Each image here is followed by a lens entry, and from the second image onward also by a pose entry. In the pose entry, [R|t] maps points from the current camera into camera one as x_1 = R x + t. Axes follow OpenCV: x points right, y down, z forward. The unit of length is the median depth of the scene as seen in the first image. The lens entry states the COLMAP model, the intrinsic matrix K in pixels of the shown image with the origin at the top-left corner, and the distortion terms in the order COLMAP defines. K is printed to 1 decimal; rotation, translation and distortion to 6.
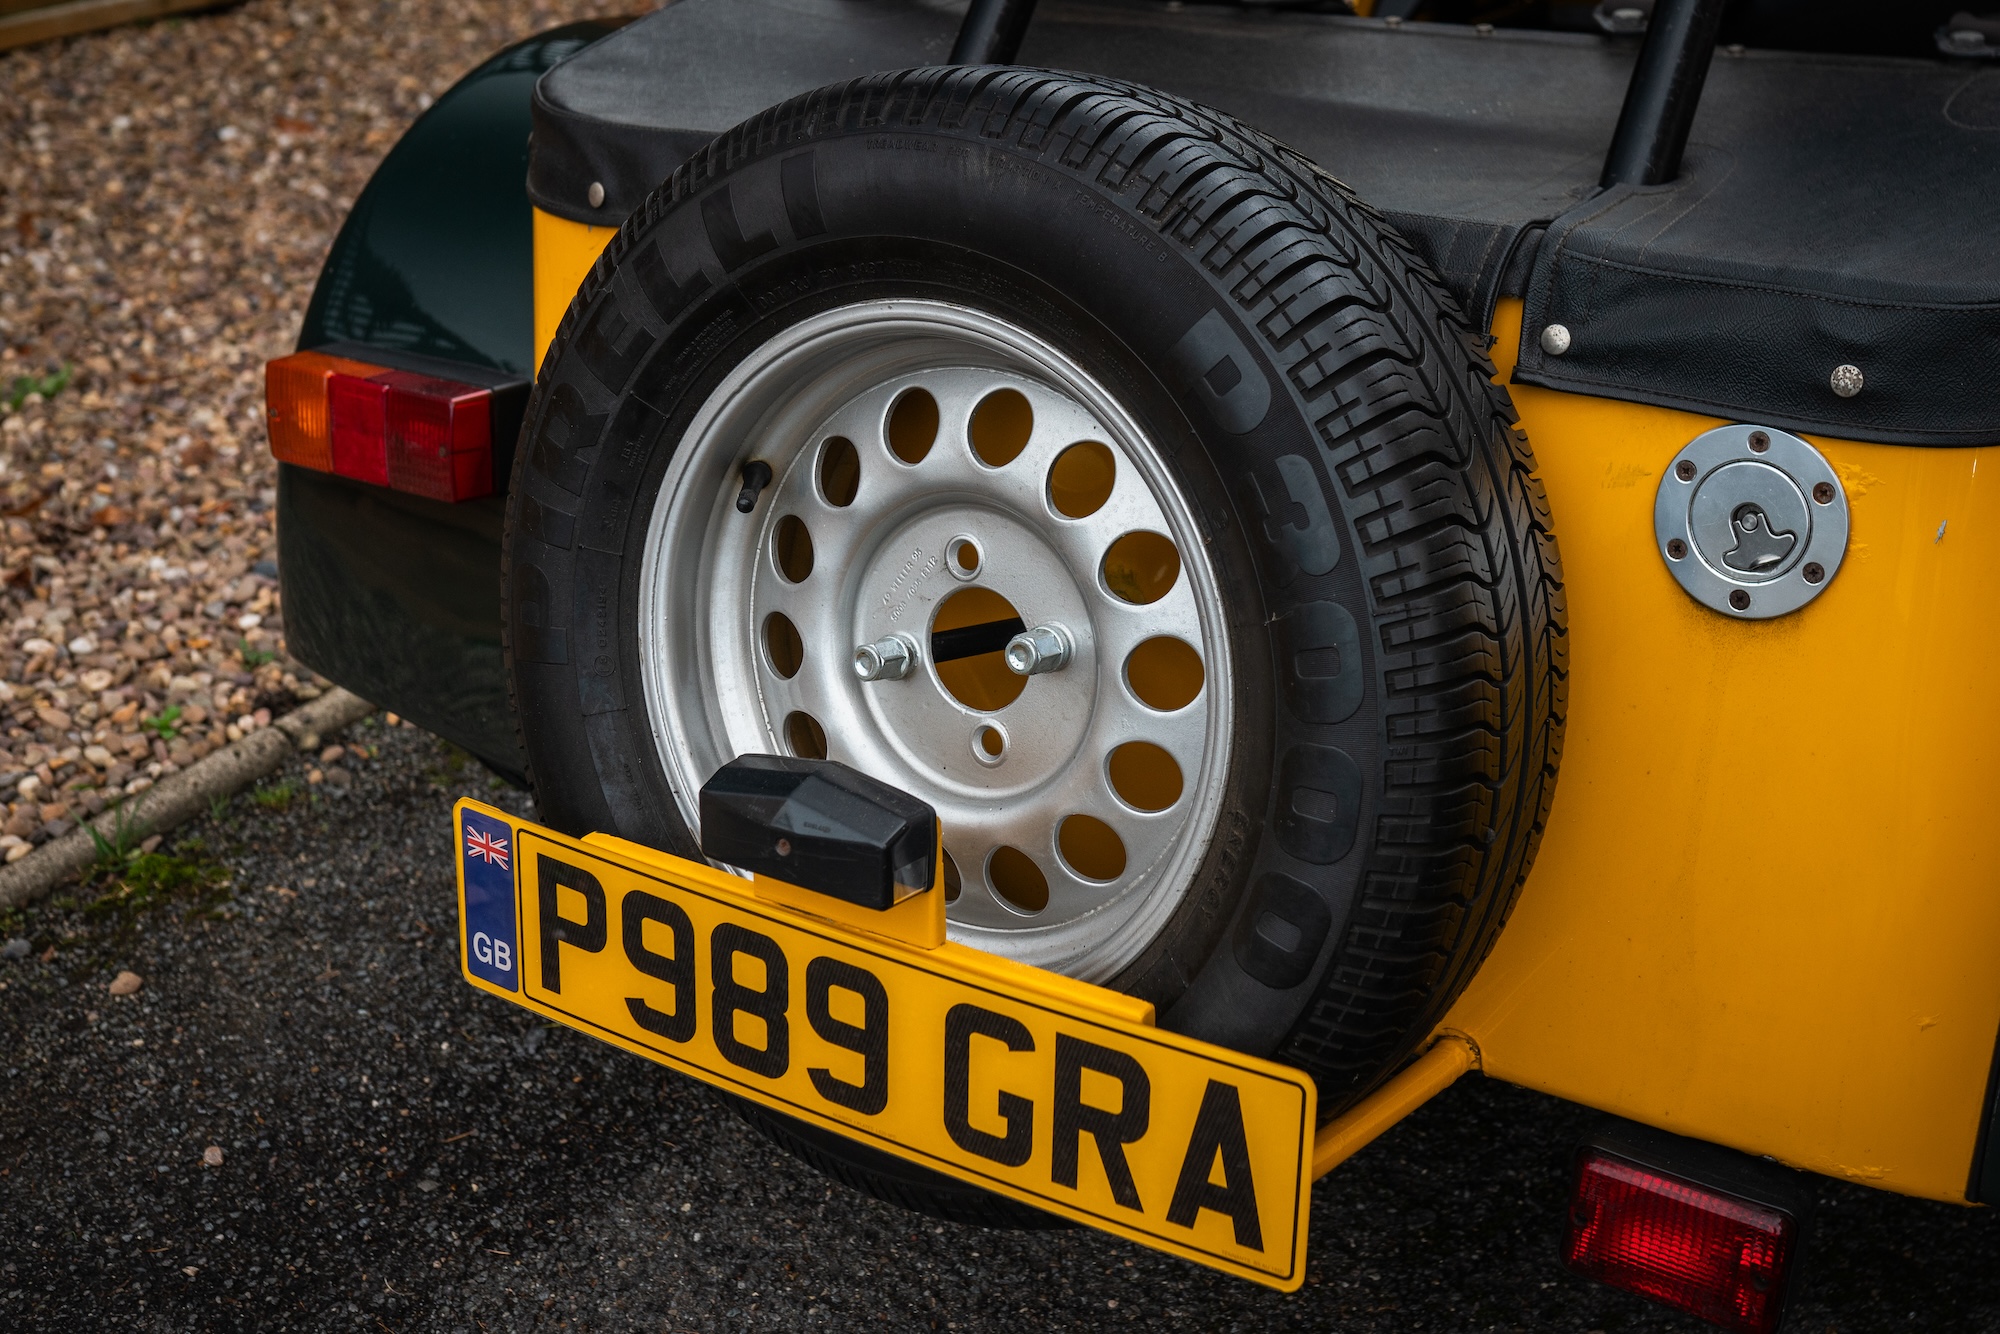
lens RADIAL K [[2572.1, 0, 1097.2], [0, 2572.1, 587.6], [0, 0, 1]] dist [-0.066843, 0.036576]
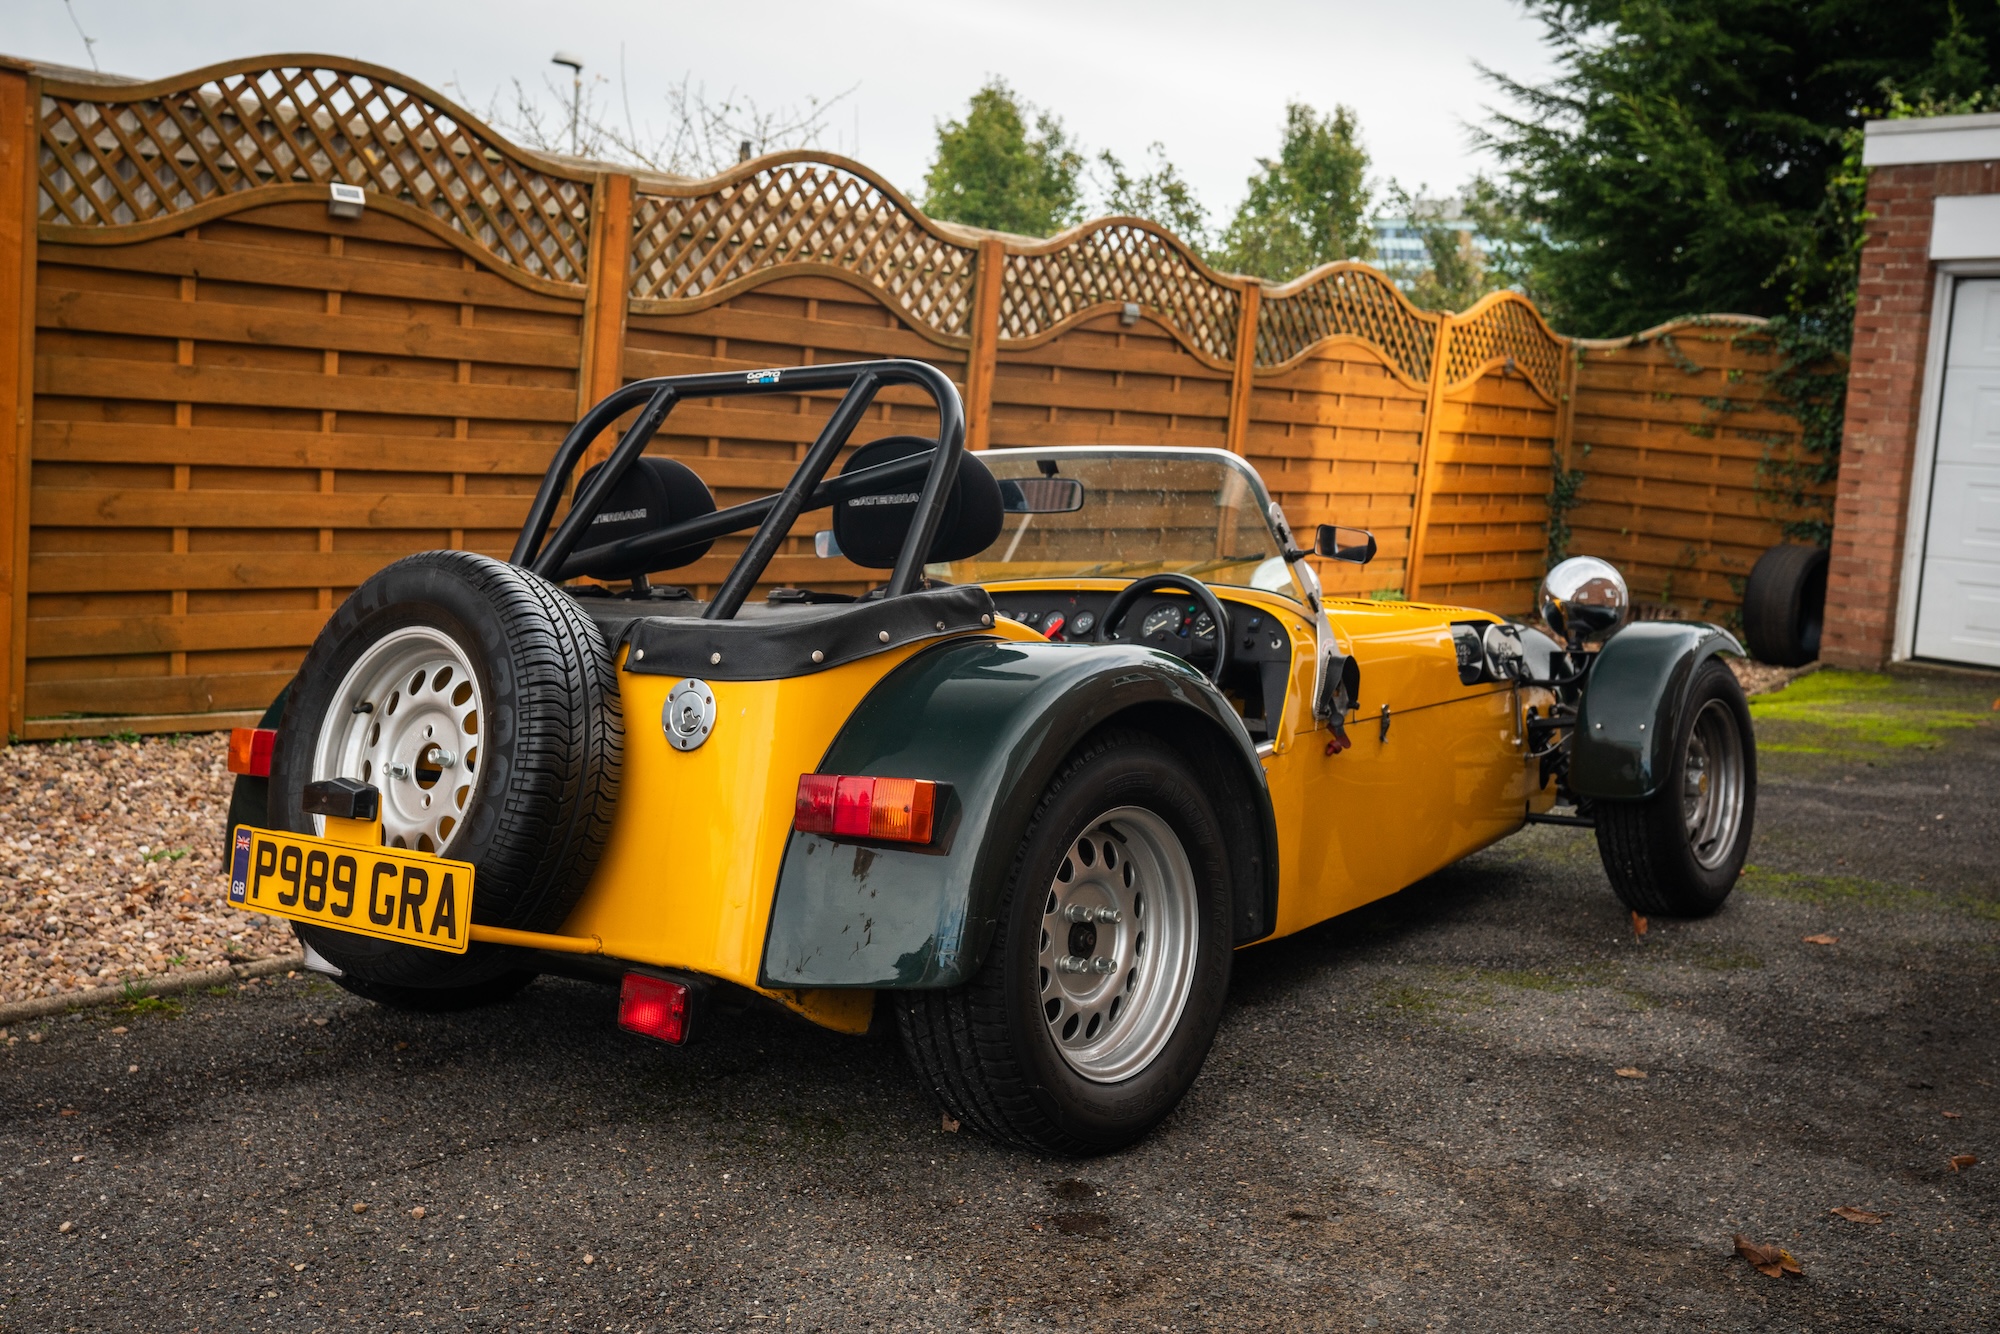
lens RADIAL K [[2229.1, 0, 987.9], [0, 2229.1, 698.0], [0, 0, 1]] dist [-0.050360, 0.035127]
pose [[0.991966, 0.059054, -0.111875, 0.813815], [-0.094107, 0.935480, -0.340619, 0.716566], [0.084542, 0.348410, 0.933522, -1.160376]]
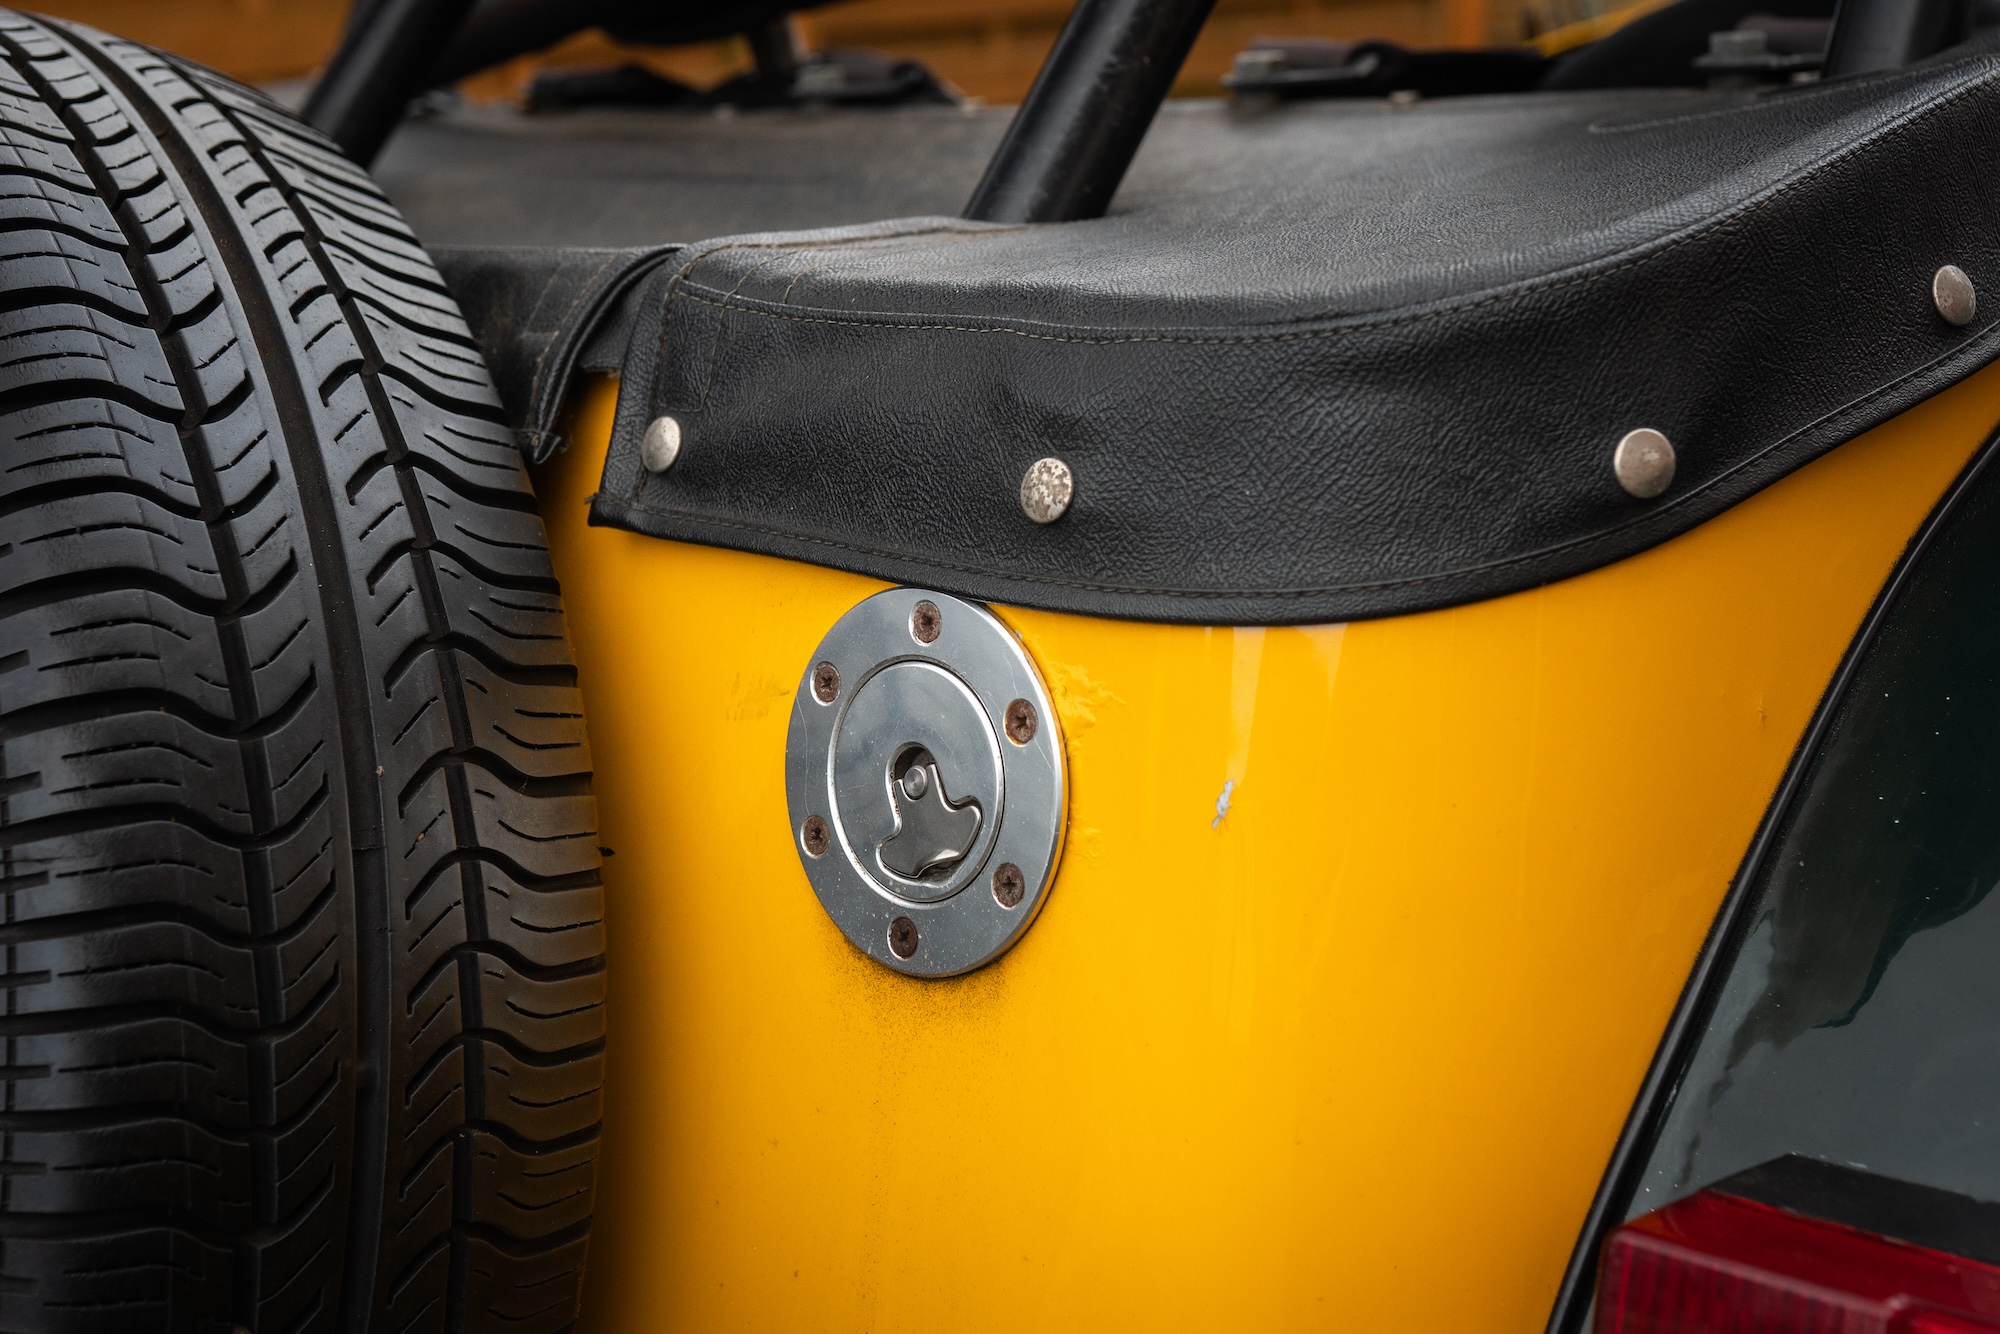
lens RADIAL K [[2796.4, 0, 1000.0], [0, 2796.4, 667.0], [0, 0, 1]] dist [-0.046598, -0.035746]
pose [[0.970414, 0.043252, -0.237542, 0.391427], [-0.081110, 0.985048, -0.151993, 0.034056], [0.227416, 0.166763, 0.959412, 0.455775]]
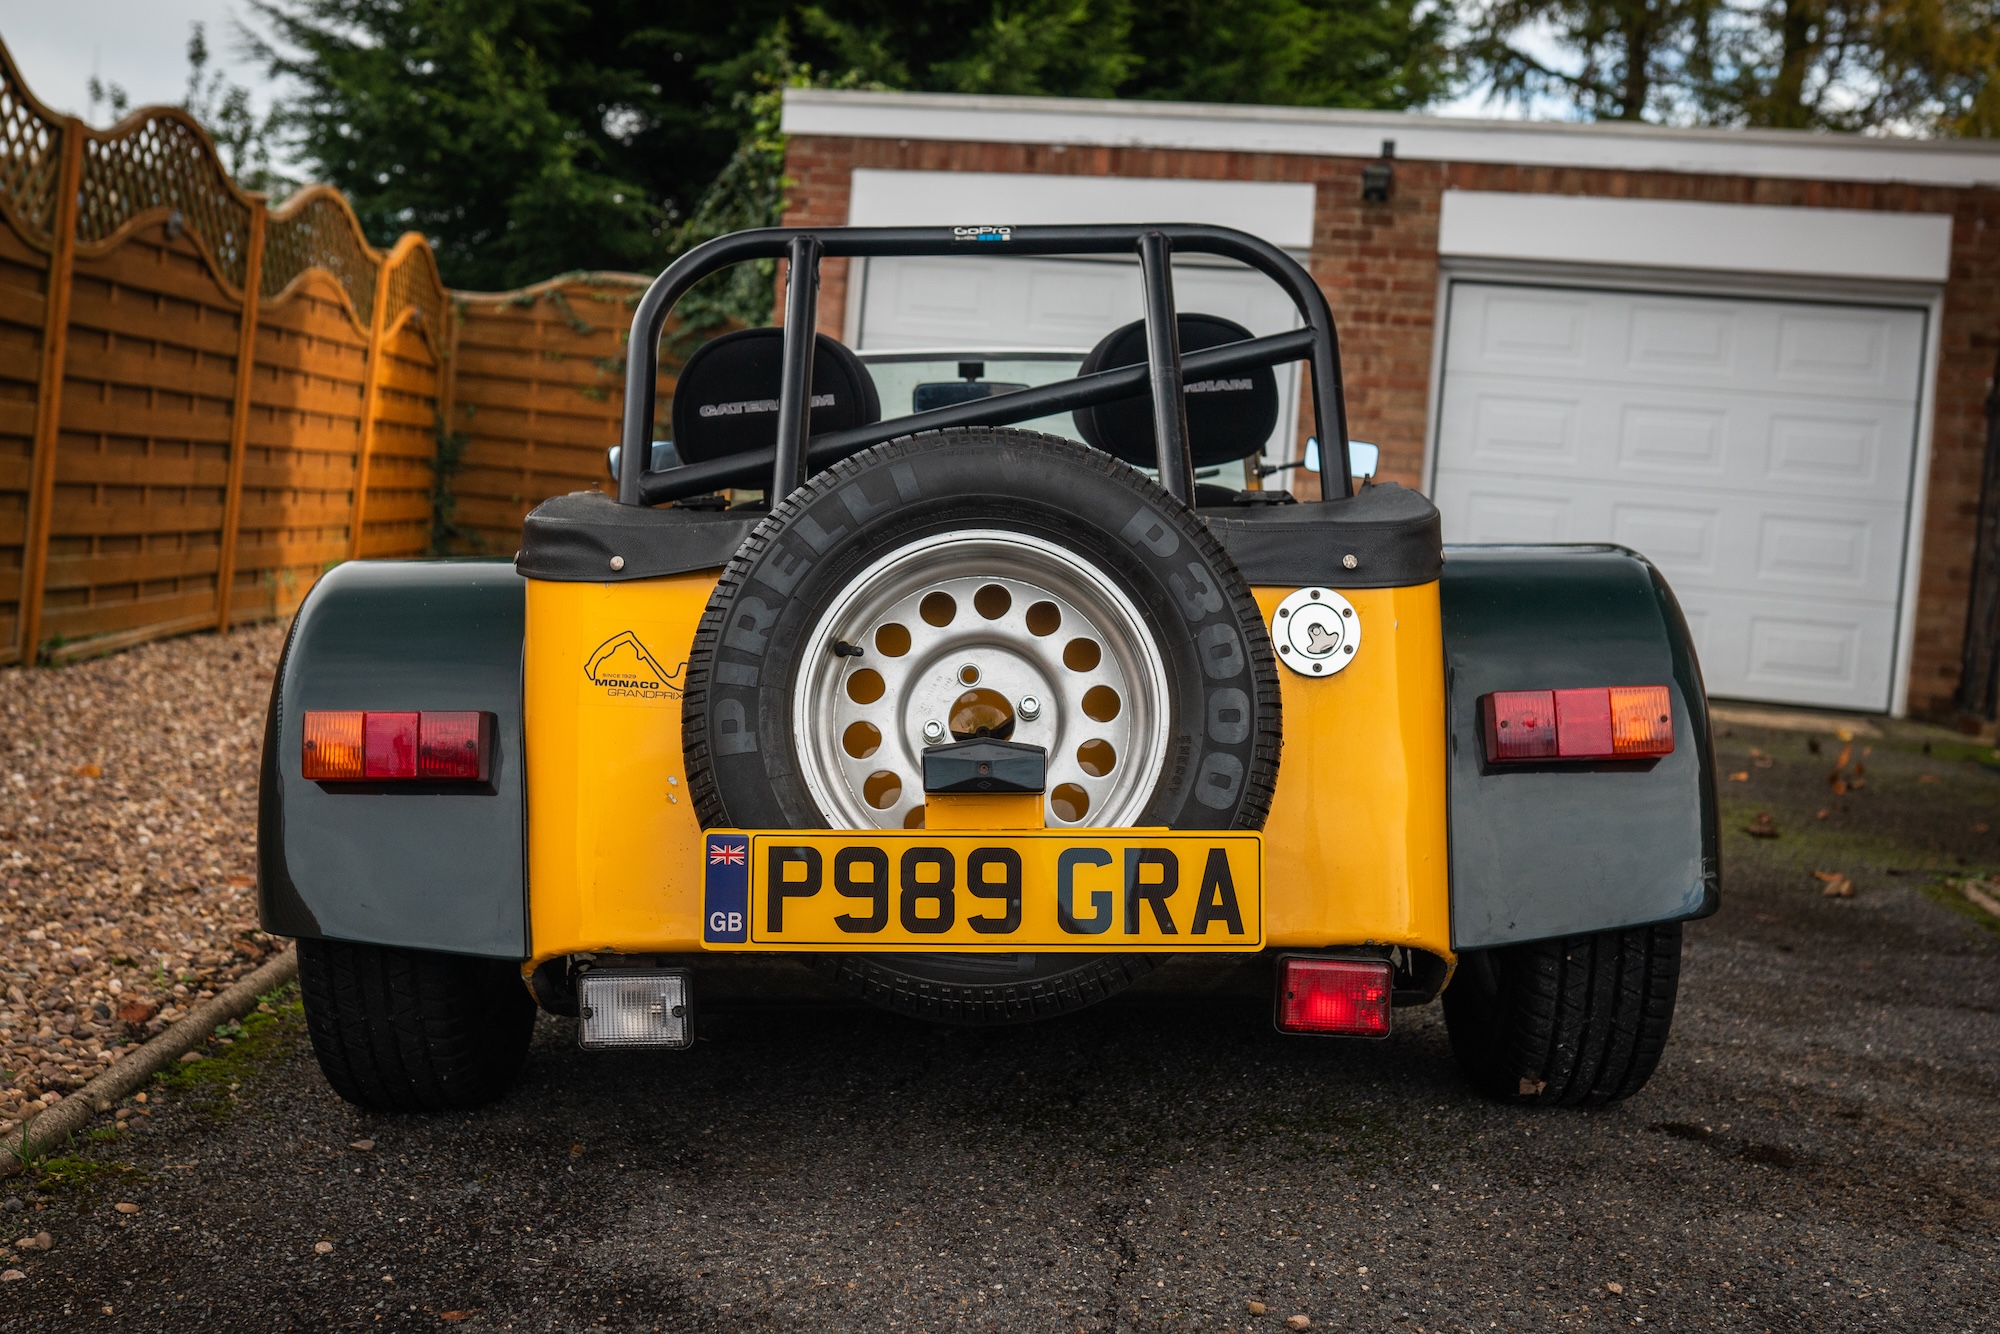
lens RADIAL K [[2343.1, 0, 1000.0], [0, 2343.1, 667.0], [0, 0, 1]] dist [-0.013890, 0.006256]
pose [[0.840313, 0.011021, 0.541990, -1.037641], [0.193110, 0.928122, -0.318274, 0.575756], [-0.506540, 0.372113, 0.777785, -0.406520]]
